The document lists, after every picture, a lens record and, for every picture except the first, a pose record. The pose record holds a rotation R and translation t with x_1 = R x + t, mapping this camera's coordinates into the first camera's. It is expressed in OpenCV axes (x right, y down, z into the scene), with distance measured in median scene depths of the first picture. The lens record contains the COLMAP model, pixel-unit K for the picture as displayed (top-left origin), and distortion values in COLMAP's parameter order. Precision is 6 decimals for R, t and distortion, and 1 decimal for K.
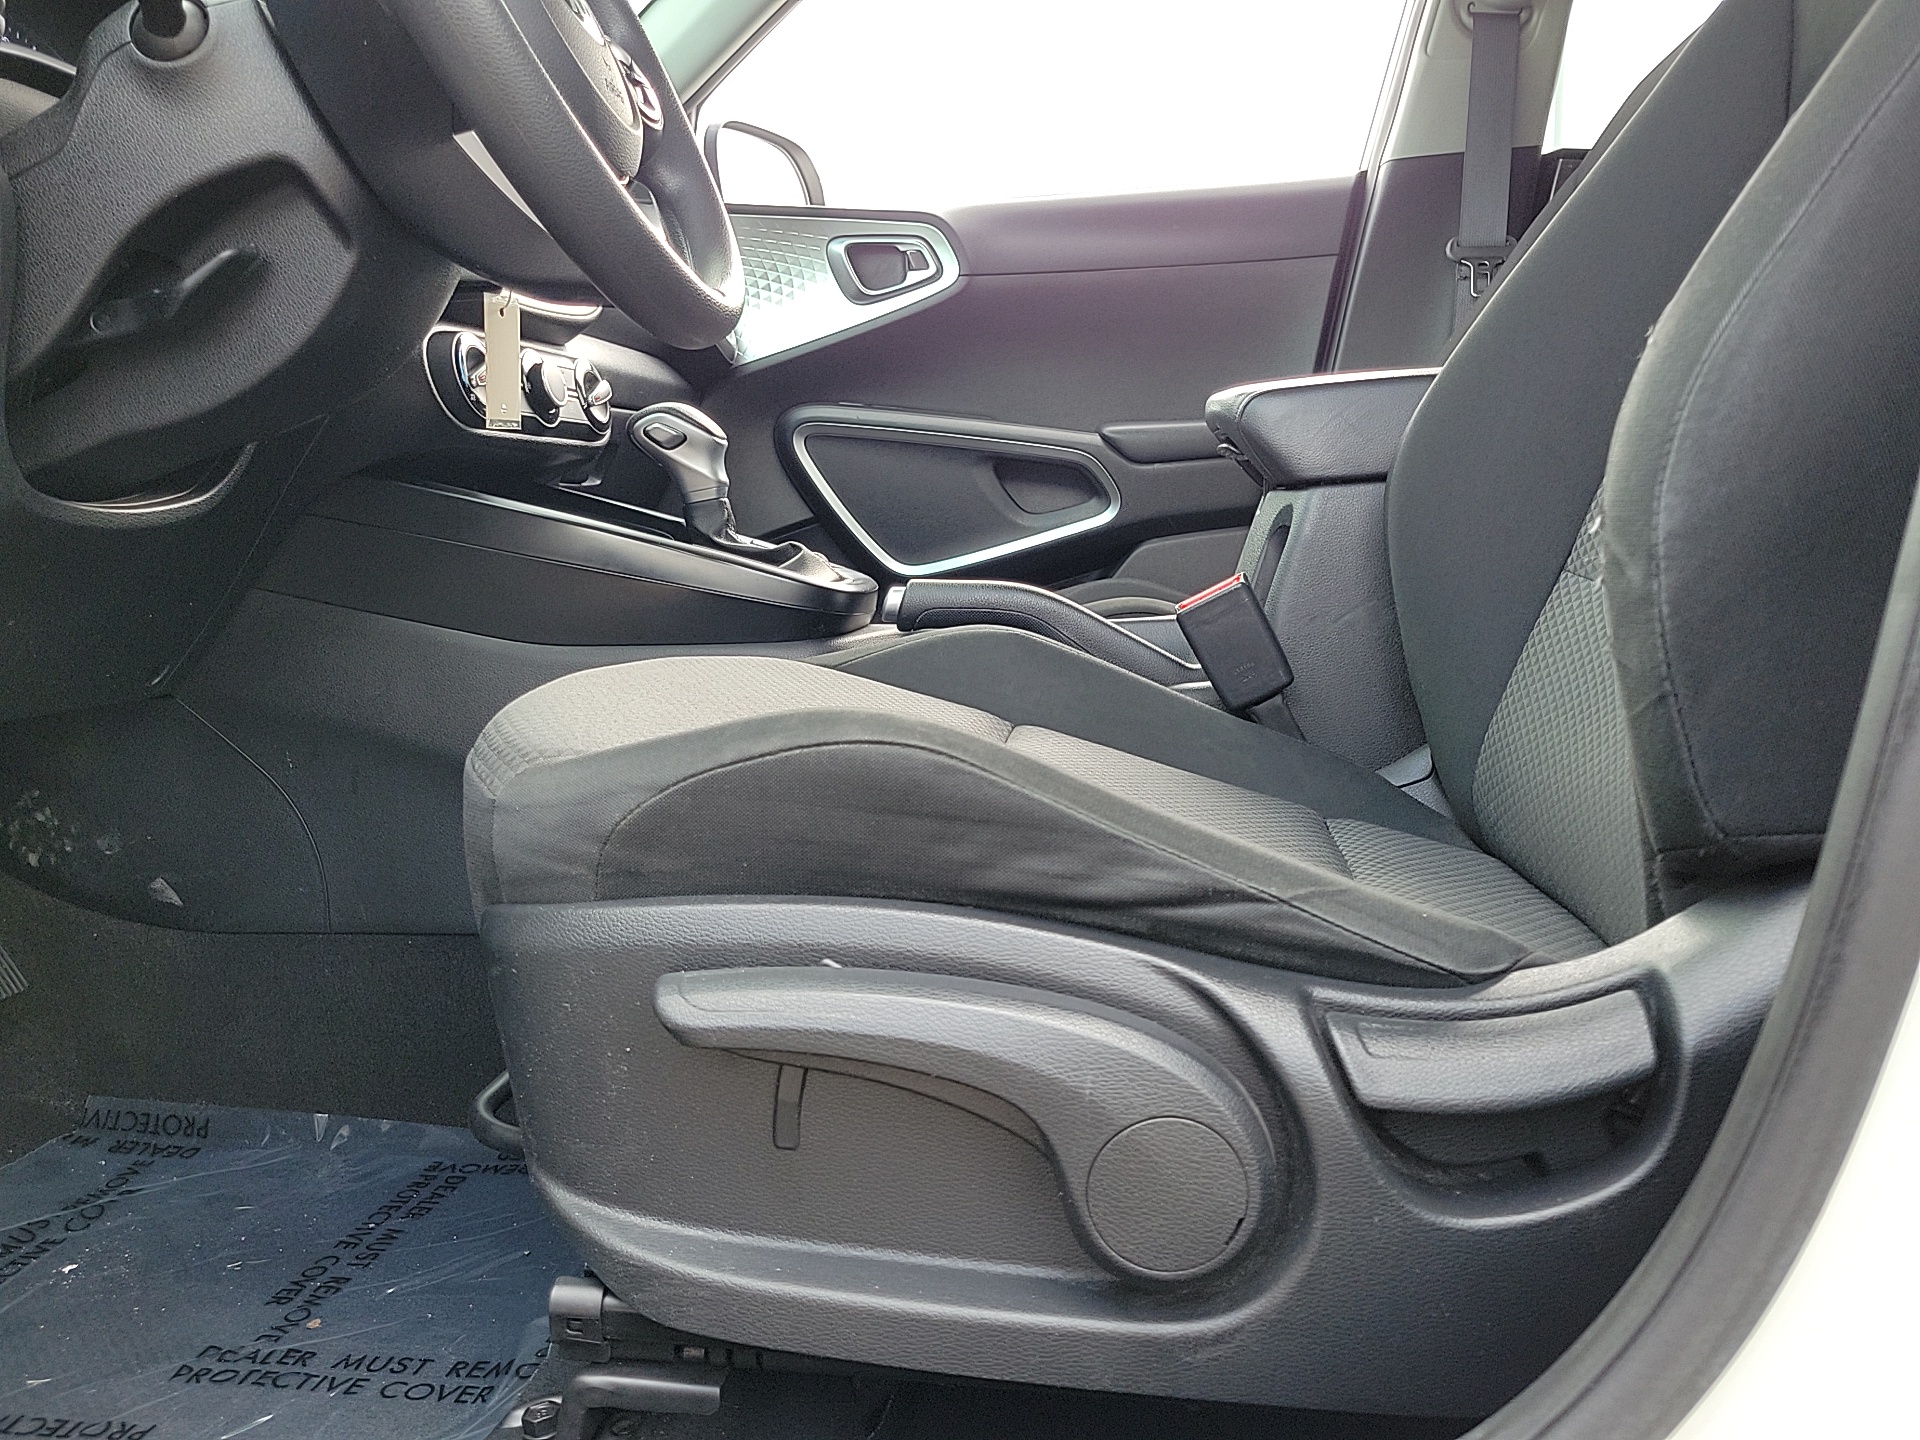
lens RADIAL K [[1551.9, 0, 960.0], [0, 1551.9, 720.0], [0, 0, 1]] dist [-0.000401, 0.001454]
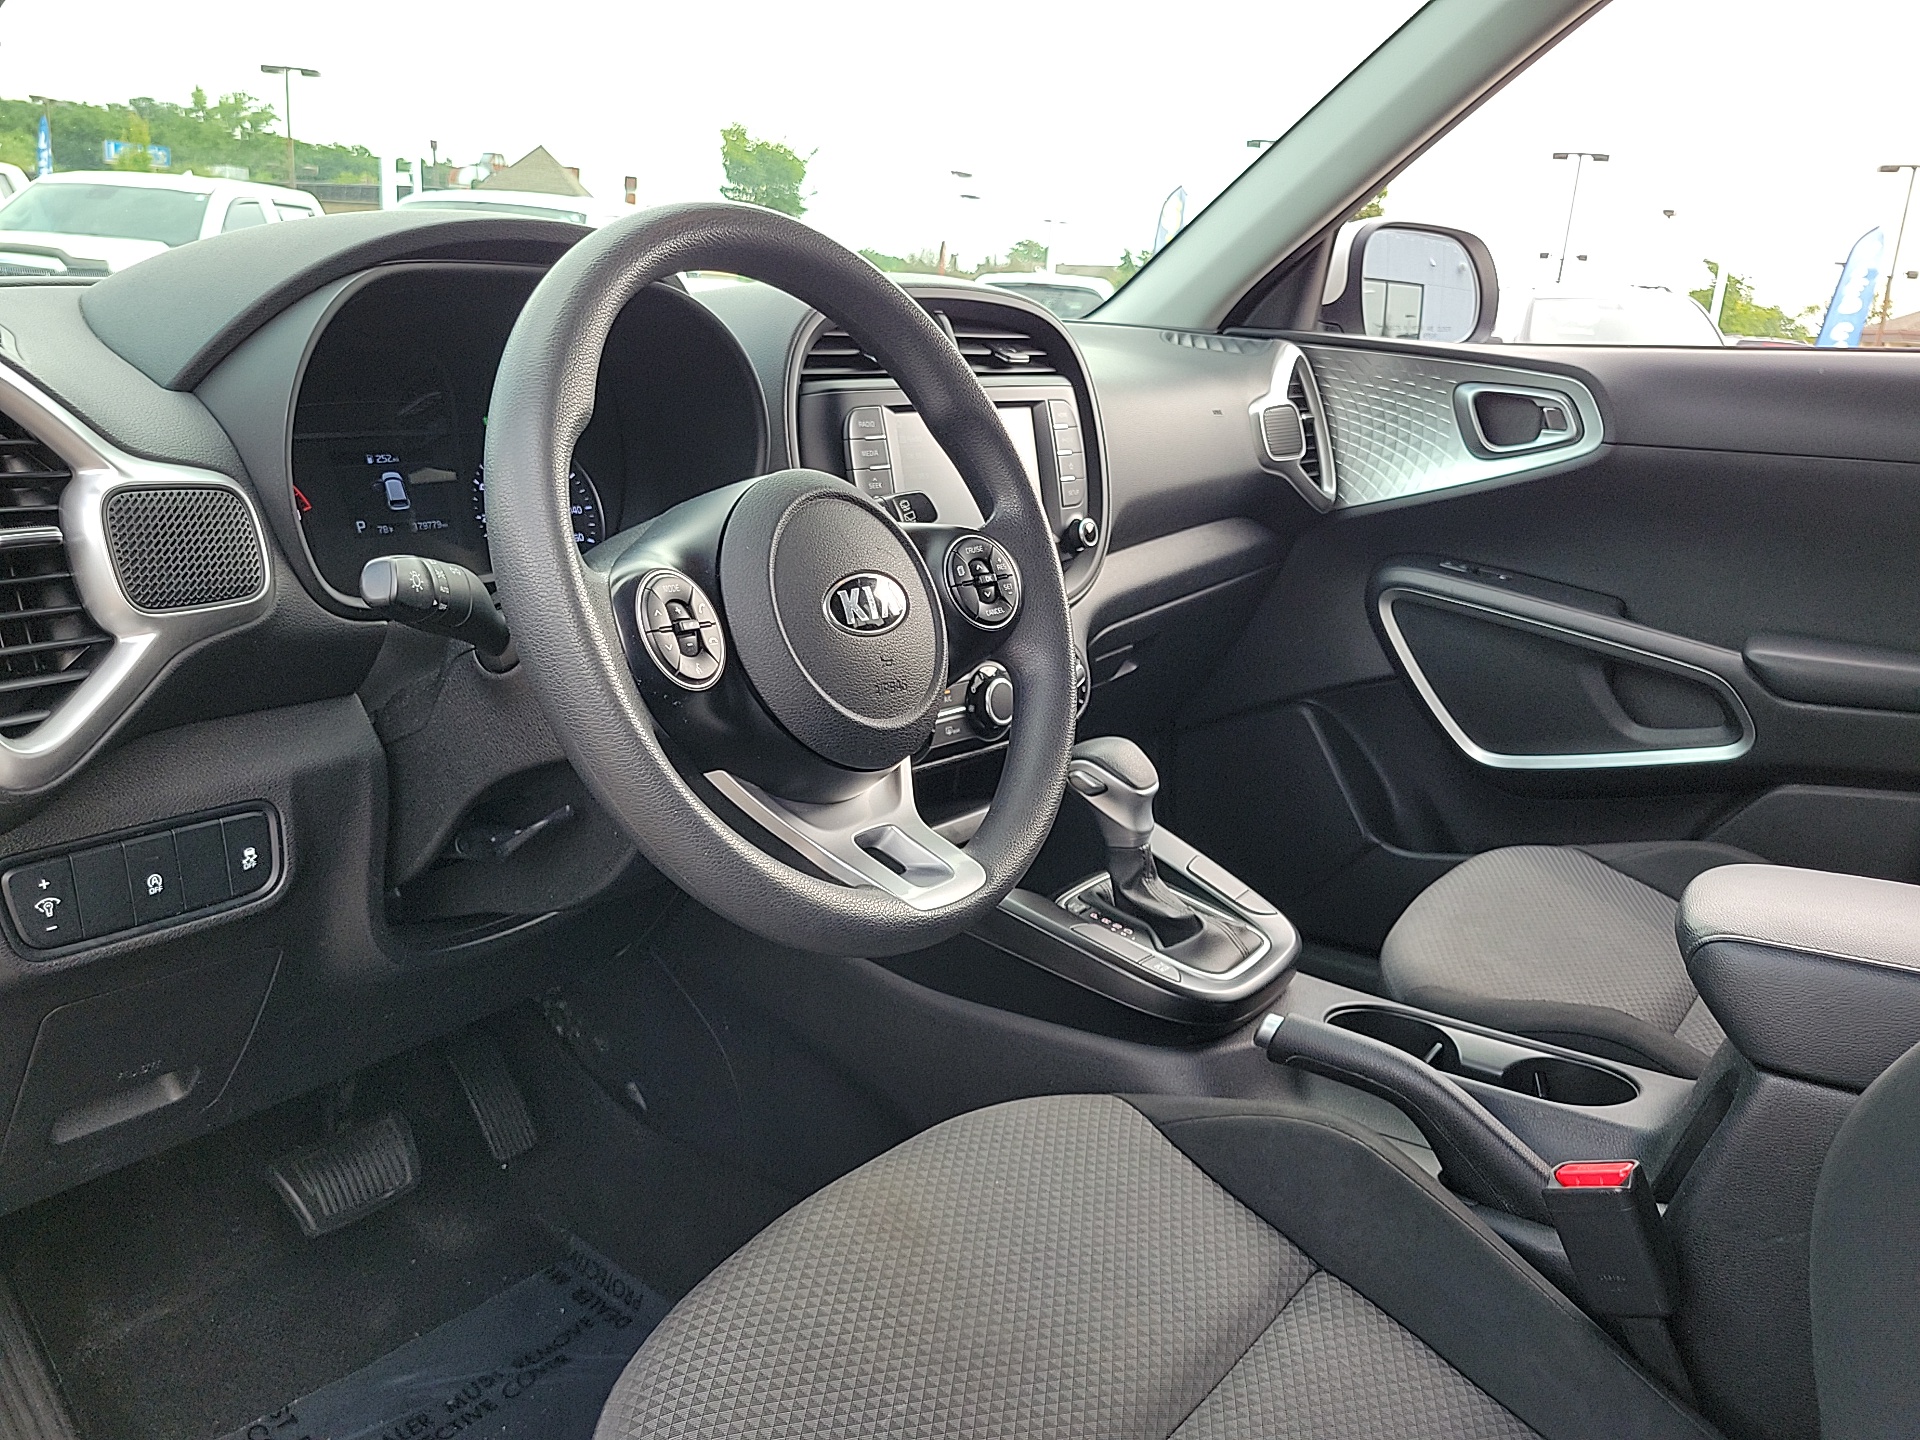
lens RADIAL K [[1577.0, 0, 960.0], [0, 1577.0, 720.0], [0, 0, 1]] dist [0.000848, 0.000549]
pose [[0.870262, 0.177423, -0.459527, 0.121829], [-0.120706, 0.981250, 0.150263, -0.230549], [0.477571, -0.075300, 0.875361, 0.058183]]
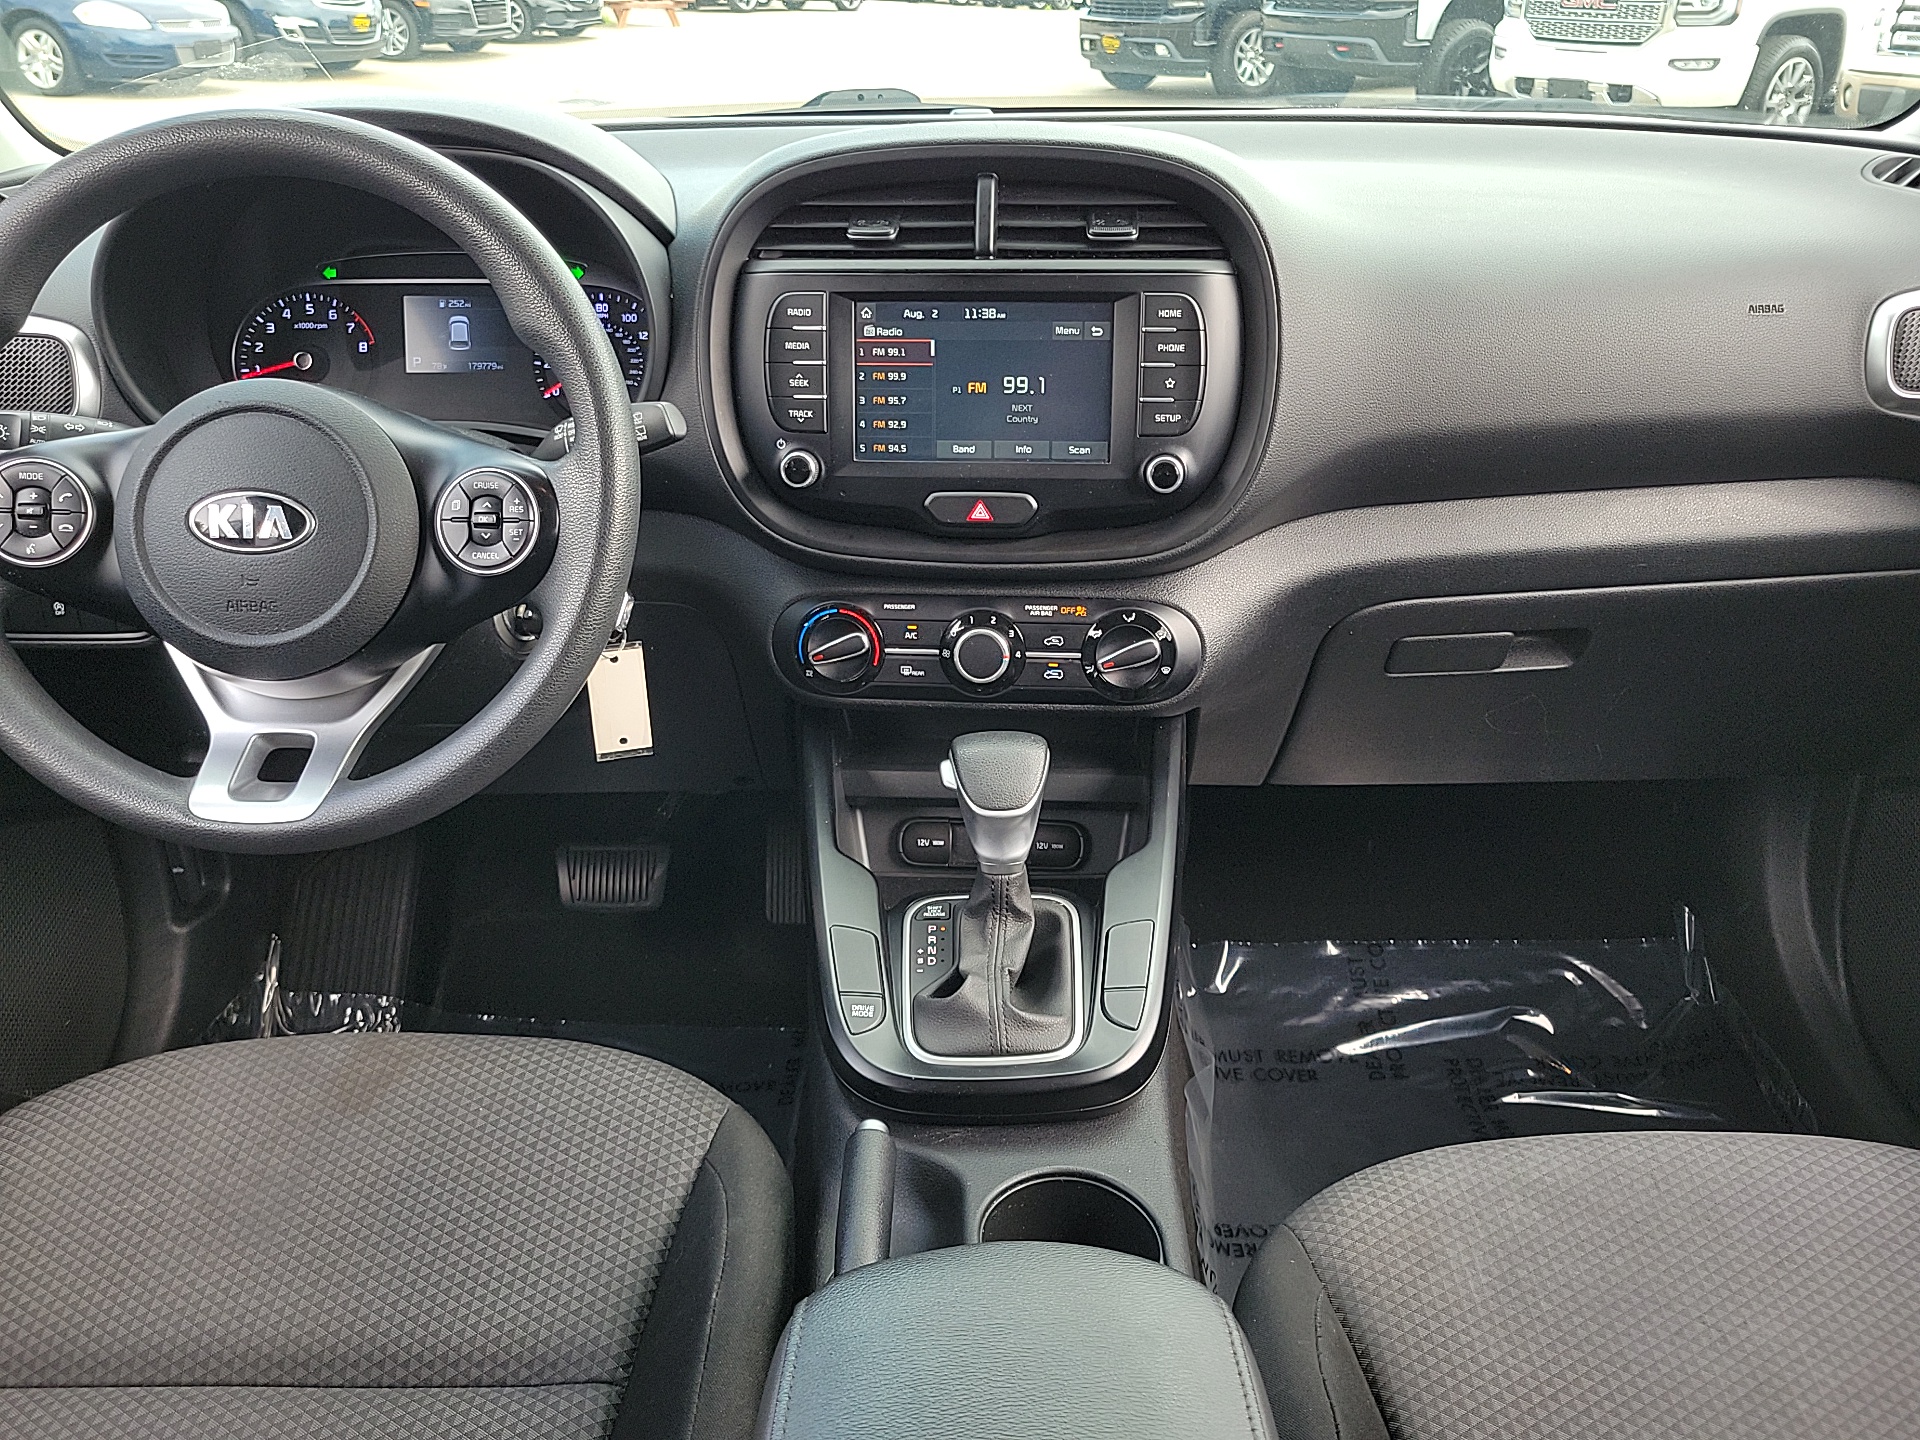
lens RADIAL K [[1558.5, 0, 965.1], [0, 1558.5, 727.2], [0, 0, 1]] dist [0.031776, -0.001852]
pose [[0.097226, 0.450499, -0.887467, 0.334186], [-0.119237, 0.890542, 0.438997, -0.360954], [0.988094, 0.063137, 0.140300, 0.566175]]
